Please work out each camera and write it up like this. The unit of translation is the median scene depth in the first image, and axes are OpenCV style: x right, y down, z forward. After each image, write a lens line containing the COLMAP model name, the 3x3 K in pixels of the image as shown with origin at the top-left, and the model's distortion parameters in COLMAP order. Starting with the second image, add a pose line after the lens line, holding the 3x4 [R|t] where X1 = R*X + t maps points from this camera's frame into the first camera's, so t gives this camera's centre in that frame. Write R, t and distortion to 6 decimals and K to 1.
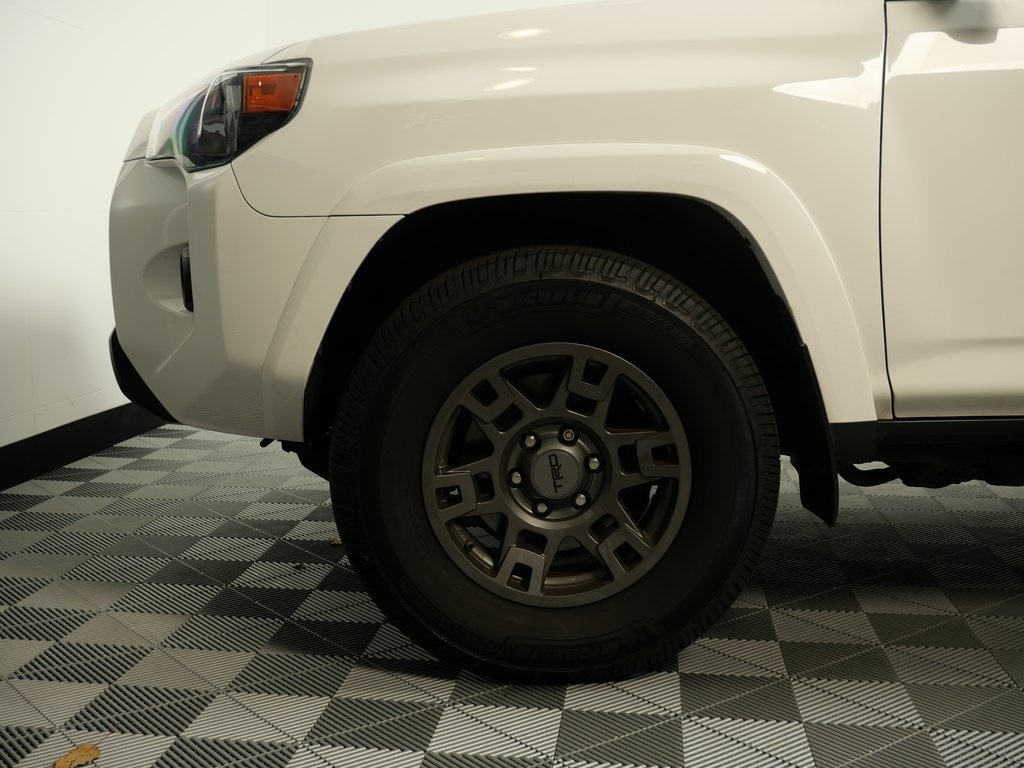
lens RADIAL K [[1207.9, 0, 509.8], [0, 1207.9, 378.9], [0, 0, 1]] dist [-0.006938, 0.000000]
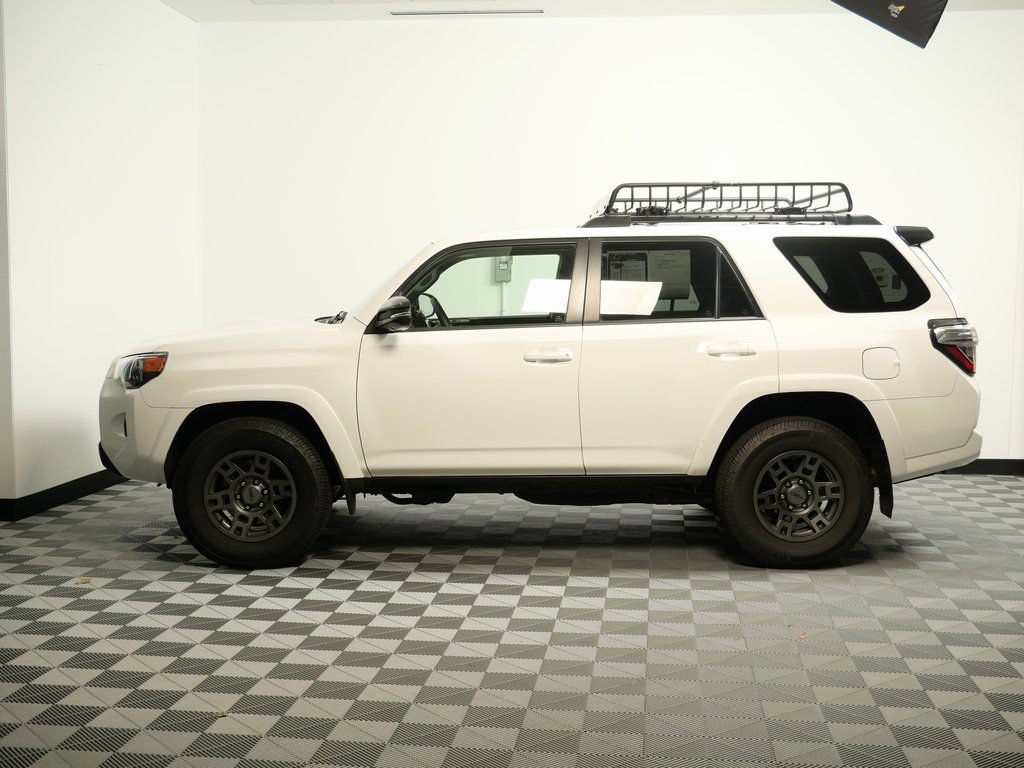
lens RADIAL K [[1207.9, 0, 513.6], [0, 1207.9, 388.4], [0, 0, 1]] dist [-0.006938, 0.000000]
pose [[0.999963, 0.007799, -0.003739, 0.669456], [-0.007952, 0.999047, -0.042914, -0.056923], [0.003401, 0.042942, 0.999072, -1.876482]]
